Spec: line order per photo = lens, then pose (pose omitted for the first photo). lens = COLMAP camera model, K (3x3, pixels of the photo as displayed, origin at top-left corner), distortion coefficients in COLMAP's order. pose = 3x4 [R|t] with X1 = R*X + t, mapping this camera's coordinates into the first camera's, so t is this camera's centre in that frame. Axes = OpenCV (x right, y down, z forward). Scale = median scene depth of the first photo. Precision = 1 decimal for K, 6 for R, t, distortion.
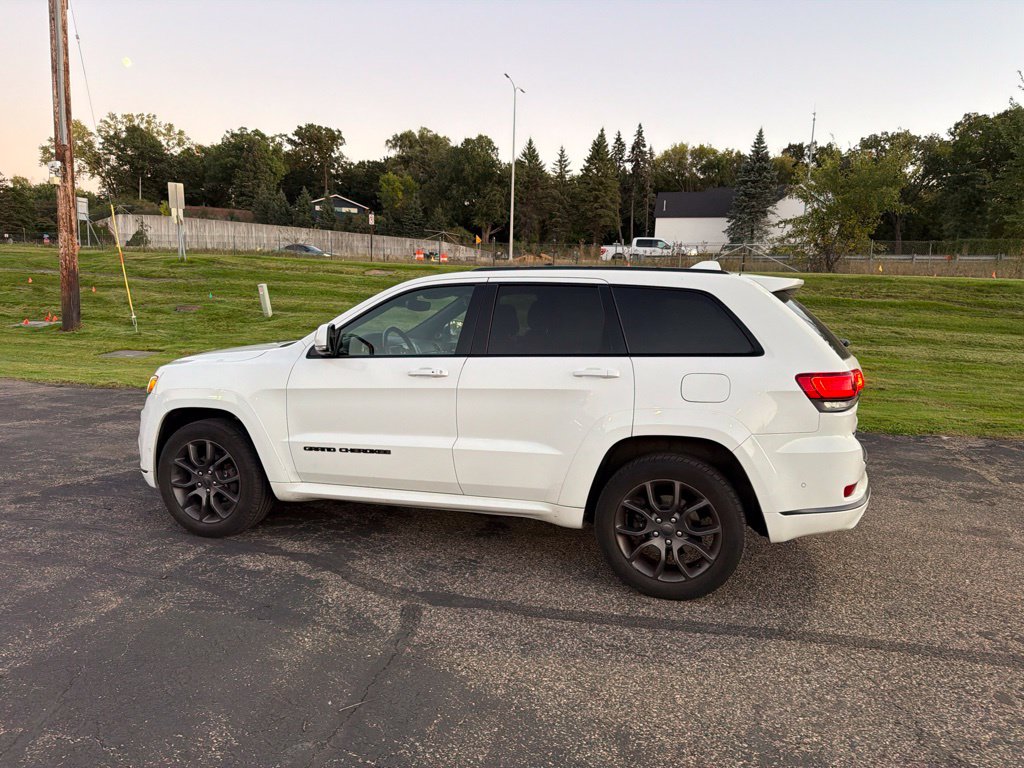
lens RADIAL K [[720.2, 0, 516.3], [0, 720.2, 395.1], [0, 0, 1]] dist [0.036090, -0.046079]
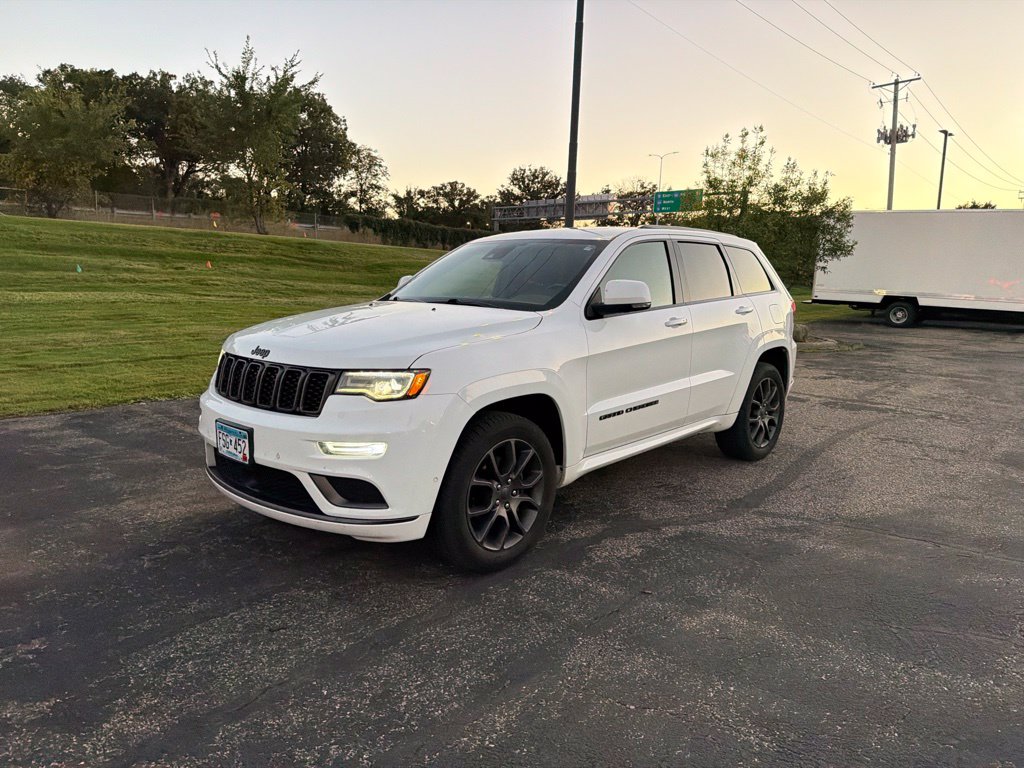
lens RADIAL K [[712.1, 0, 519.1], [0, 712.1, 372.0], [0, 0, 1]] dist [0.068131, -0.094758]
pose [[0.416025, -0.138370, 0.898764, -0.052210], [0.109012, 0.988817, 0.101774, -0.004023], [-0.902795, 0.055635, 0.426457, 0.032193]]
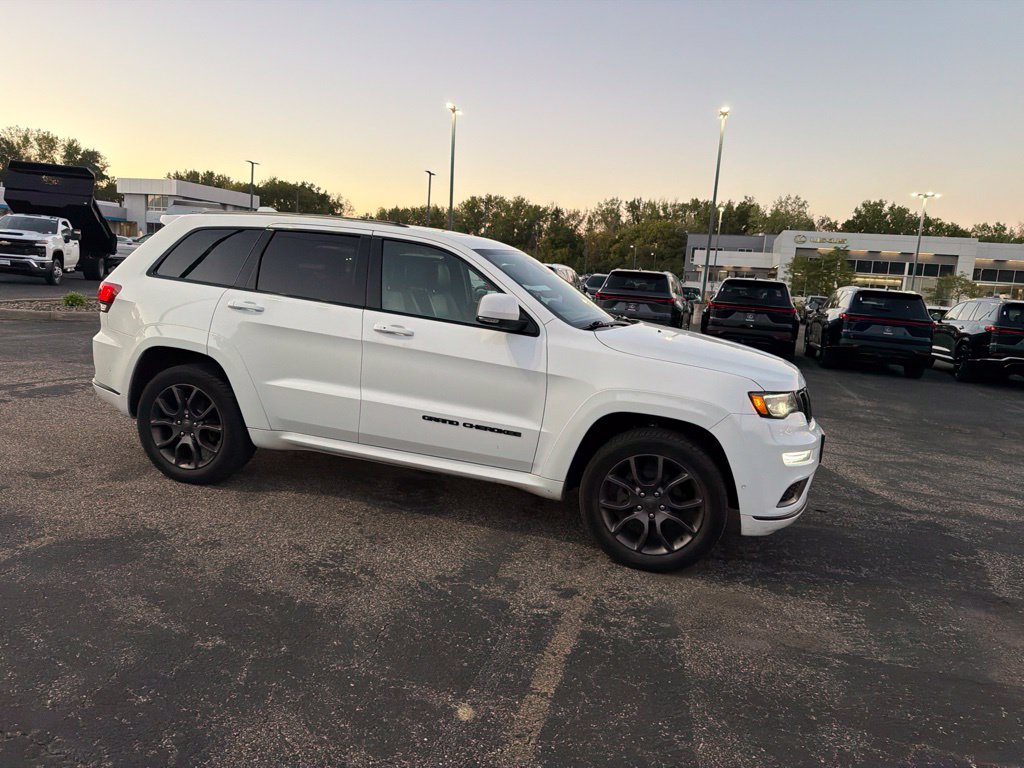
lens RADIAL K [[709.2, 0, 510.8], [0, 709.2, 384.2], [0, 0, 1]] dist [0.091452, -0.138691]
pose [[-0.994930, -0.092643, -0.039129, -0.005220], [-0.099972, 0.953380, 0.284731, -0.013234], [0.010926, 0.287199, -0.957809, 0.102469]]
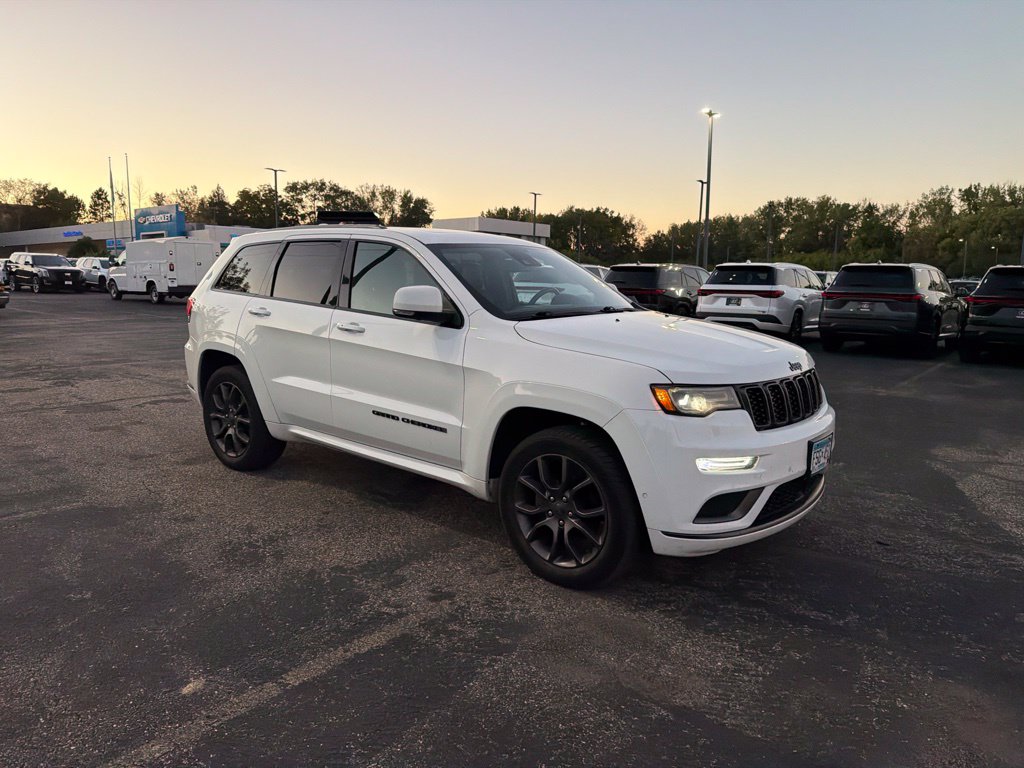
lens RADIAL K [[712.8, 0, 512.3], [0, 712.8, 380.1], [0, 0, 1]] dist [0.064259, -0.086426]
pose [[-0.929787, -0.089421, 0.357071, -0.025014], [0.013097, 0.961394, 0.274865, -0.012433], [-0.367864, 0.260243, -0.892720, 0.097499]]
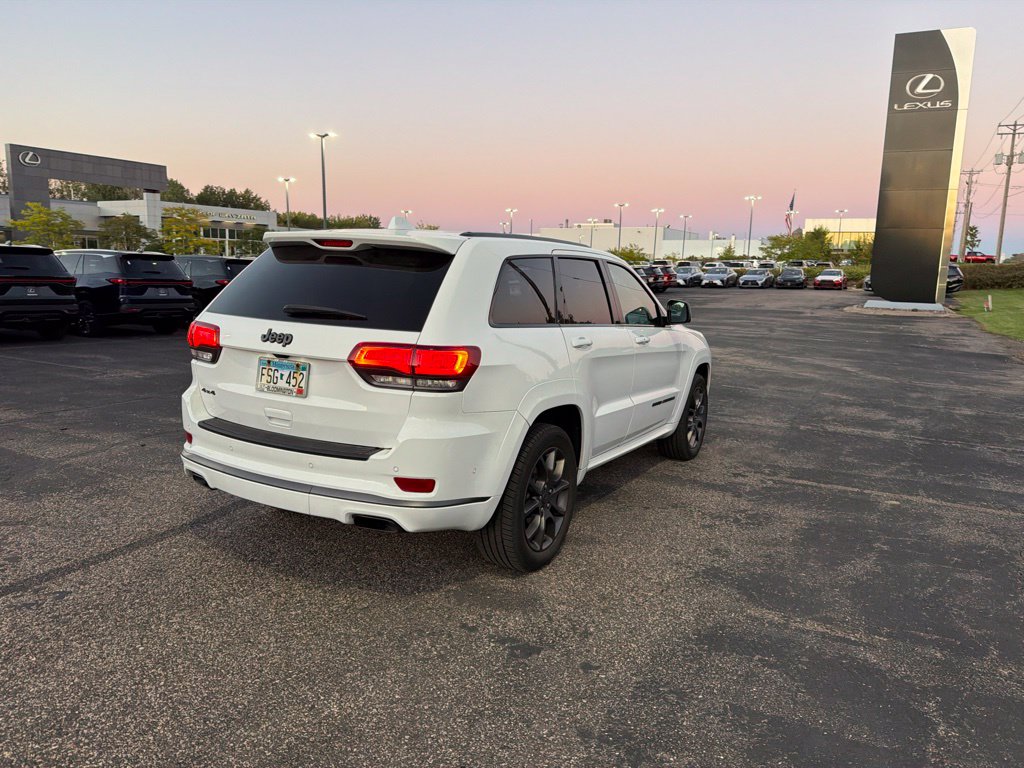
lens RADIAL K [[713.6, 0, 513.4], [0, 713.6, 382.8], [0, 0, 1]] dist [0.068469, -0.089403]
pose [[-0.200774, 0.118540, -0.972439, 0.051743], [-0.168542, 0.973671, 0.153488, -0.006799], [0.965030, 0.194713, -0.175509, 0.061422]]
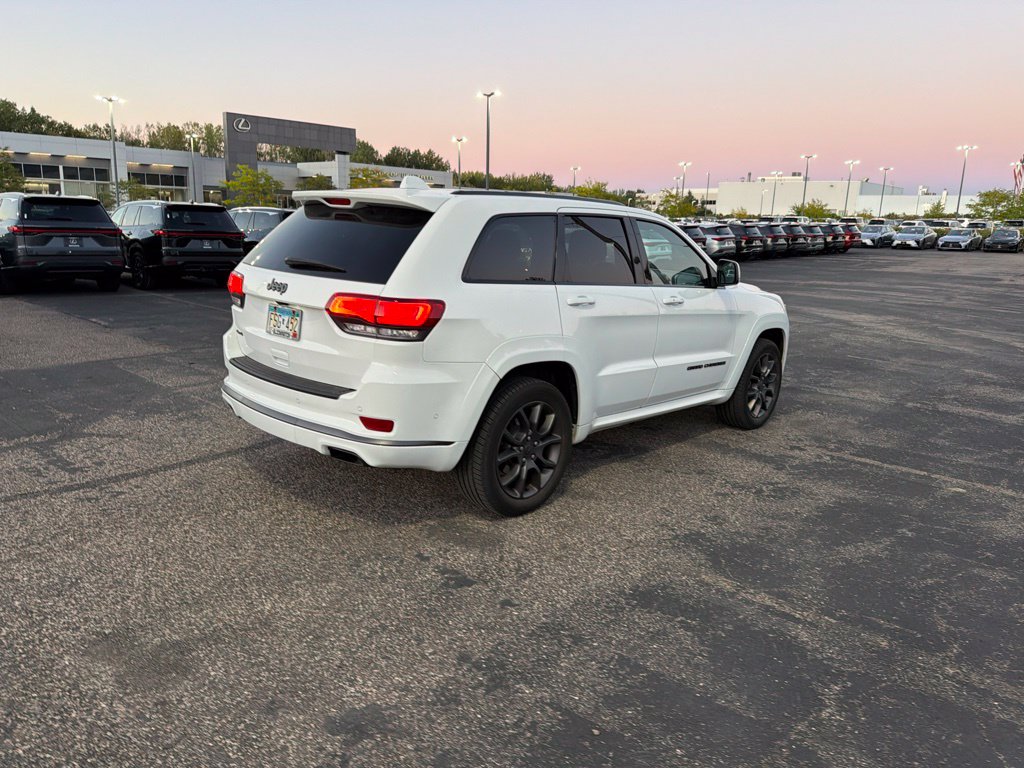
lens RADIAL K [[713.0, 0, 502.7], [0, 713.0, 378.8], [0, 0, 1]] dist [0.066656, -0.092552]
pose [[-0.436550, 0.149664, -0.887144, 0.050186], [-0.169300, 0.954784, 0.244386, -0.008465], [0.883607, 0.256880, -0.391473, 0.071061]]
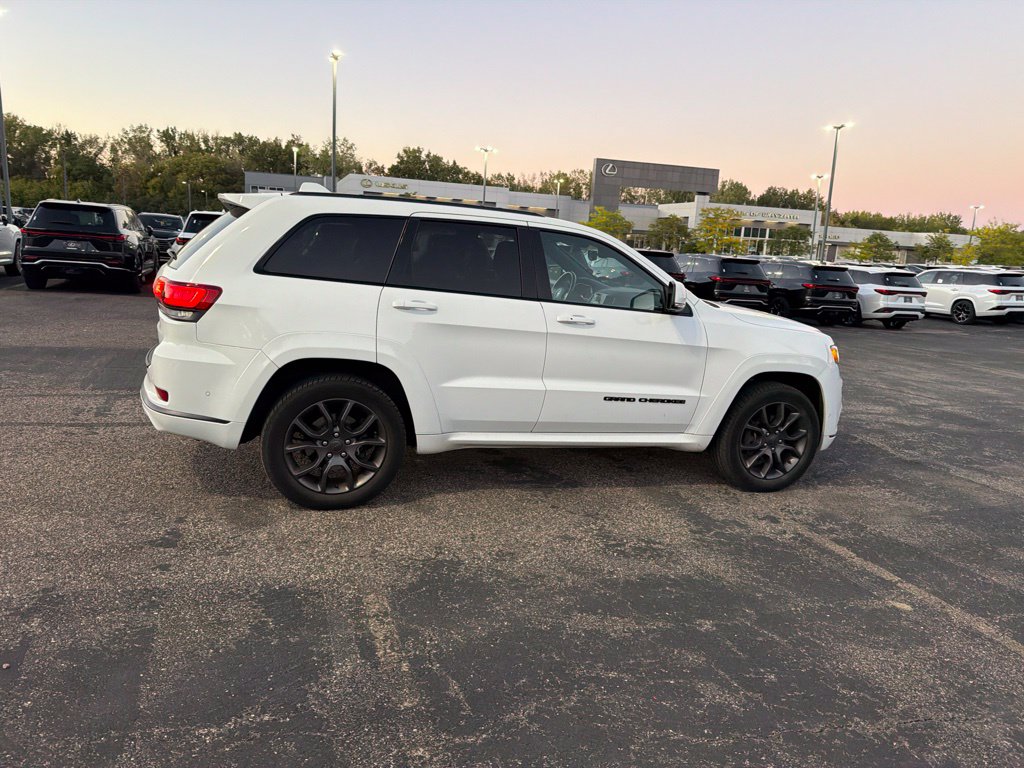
lens RADIAL K [[712.8, 0, 512.3], [0, 712.8, 380.1], [0, 0, 1]] dist [0.064259, -0.086426]
pose [[-0.803530, 0.032711, -0.594364, 0.030261], [-0.164737, 0.947271, 0.274844, -0.011557], [0.572015, 0.318760, -0.755772, 0.093398]]
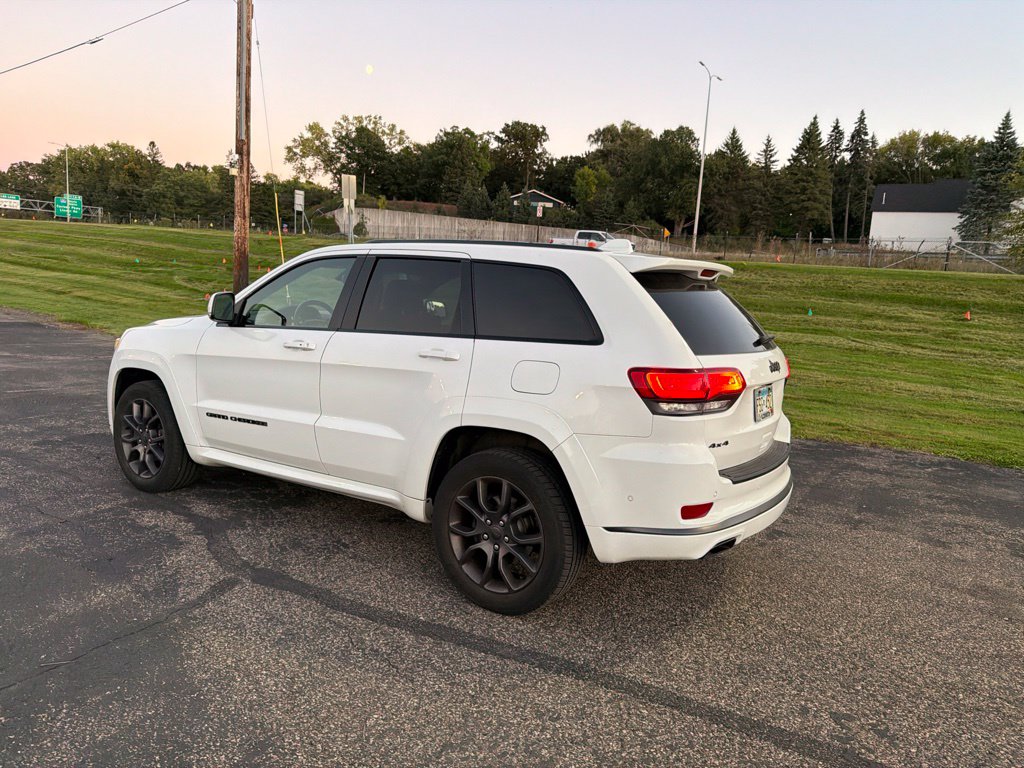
lens RADIAL K [[720.6, 0, 513.4], [0, 720.6, 379.5], [0, 0, 1]] dist [0.071624, -0.110935]
pose [[0.962006, 0.067626, -0.264519, 0.017971], [-0.071265, 0.997449, -0.004173, -0.000076], [0.263562, 0.022866, 0.964371, 0.005398]]
